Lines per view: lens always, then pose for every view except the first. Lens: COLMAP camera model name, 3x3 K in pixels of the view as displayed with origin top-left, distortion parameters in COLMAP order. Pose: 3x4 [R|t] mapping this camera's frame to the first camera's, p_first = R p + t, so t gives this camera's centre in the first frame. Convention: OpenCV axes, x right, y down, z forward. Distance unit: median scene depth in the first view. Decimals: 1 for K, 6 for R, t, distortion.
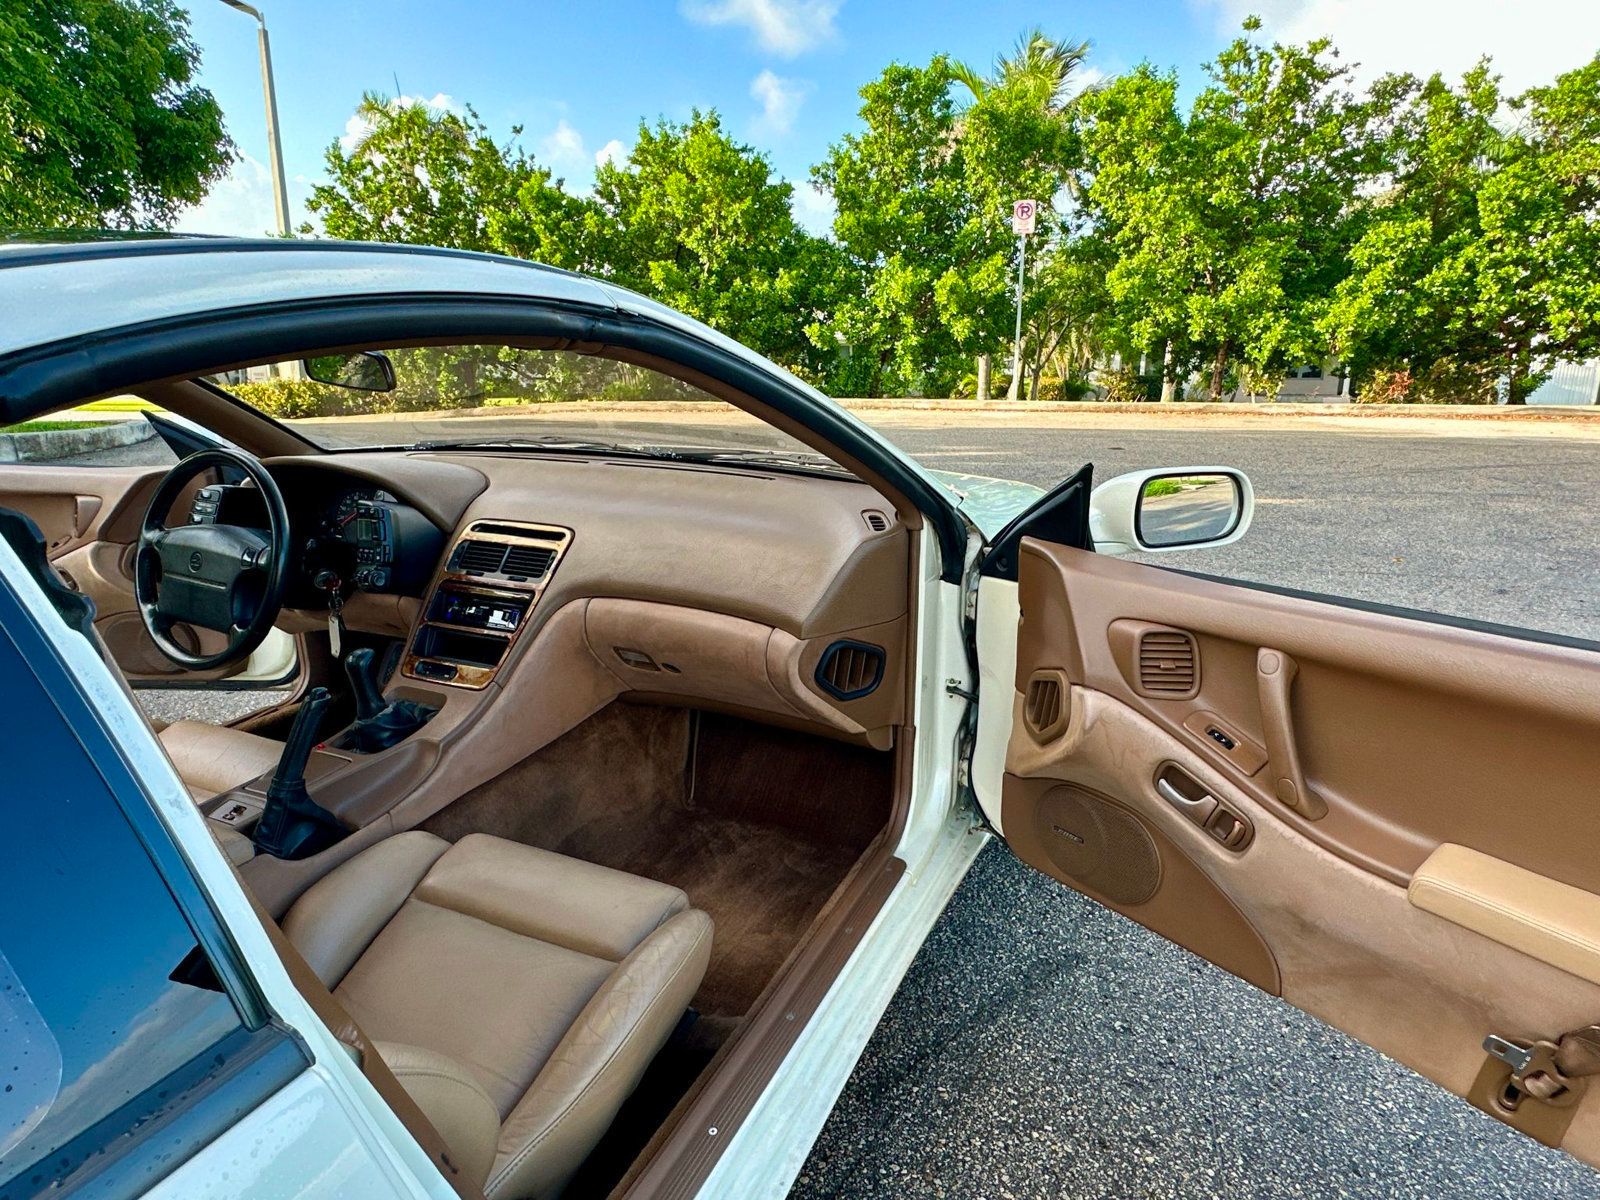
lens RADIAL K [[972.0, 0, 810.5], [0, 972.0, 586.3], [0, 0, 1]] dist [-0.004363, 0.001764]
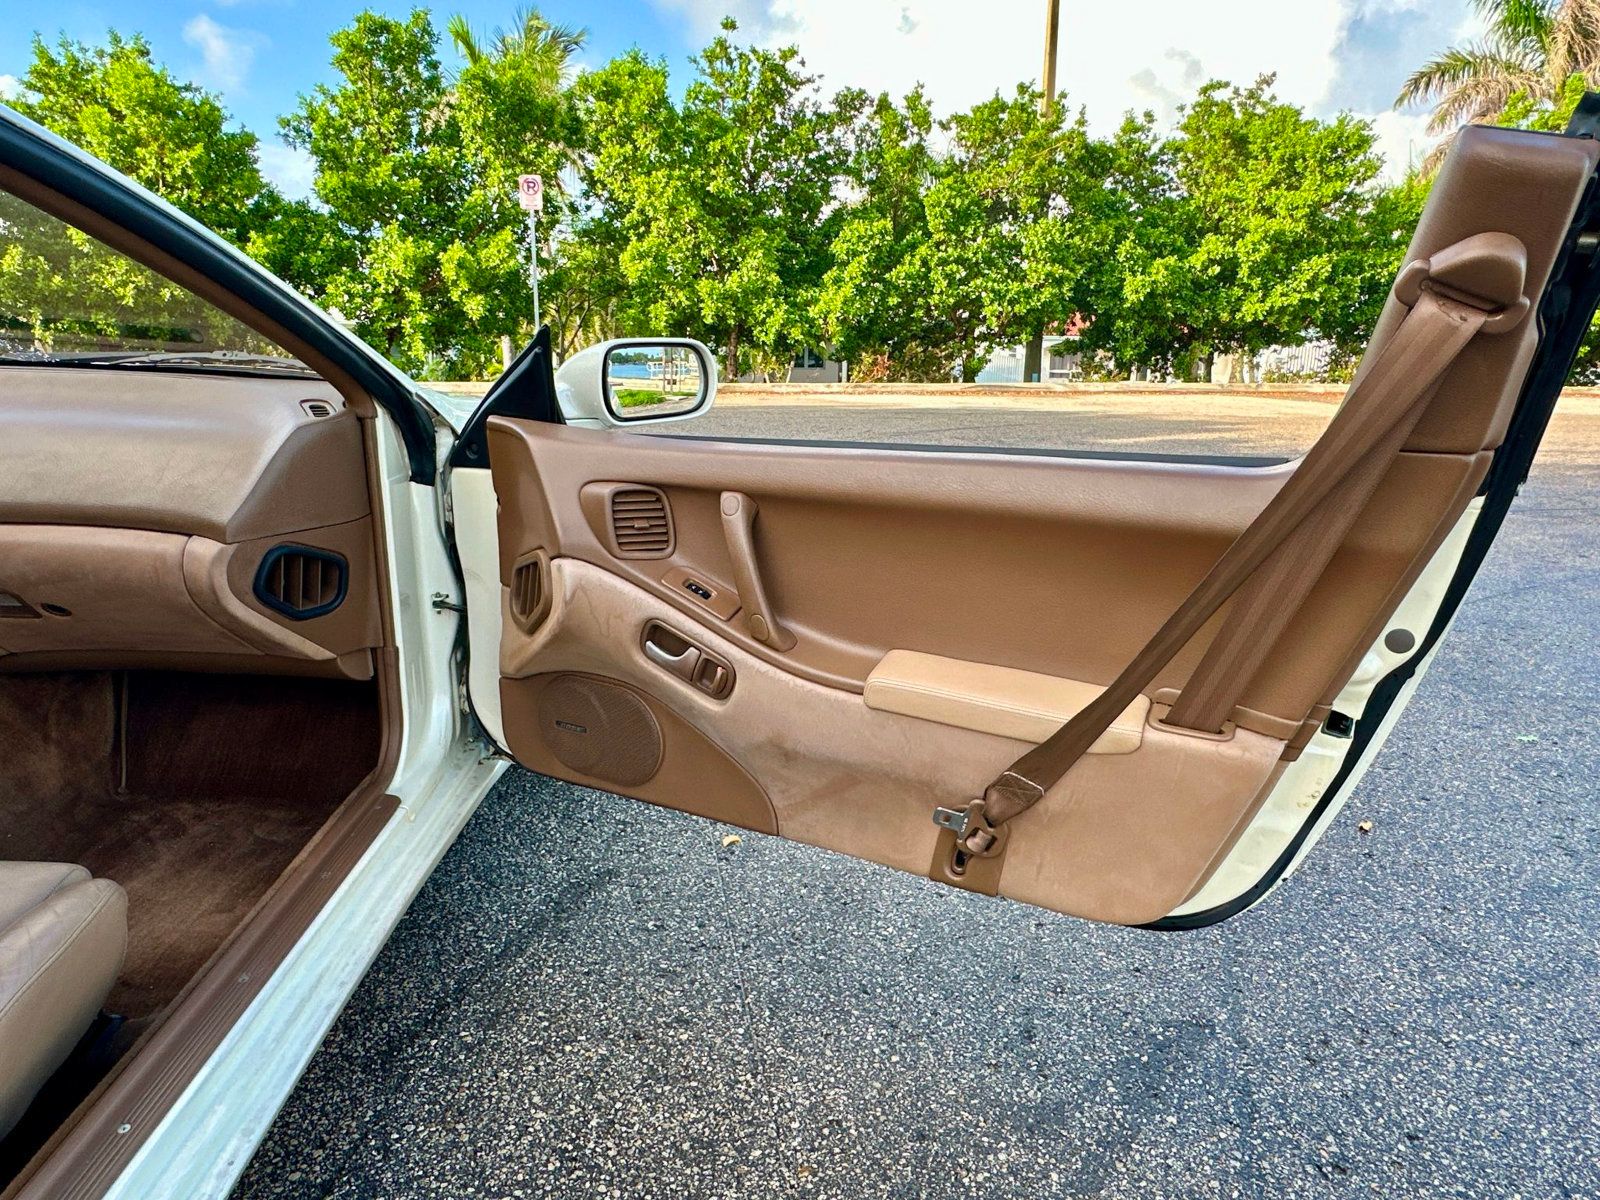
lens RADIAL K [[972.0, 0, 812.9], [0, 972.0, 605.3], [0, 0, 1]] dist [-0.004363, 0.001764]
pose [[0.900689, -0.094548, 0.424053, 0.072170], [0.094591, 0.995295, 0.021001, 0.115611], [-0.424043, 0.021196, 0.905394, 0.027069]]
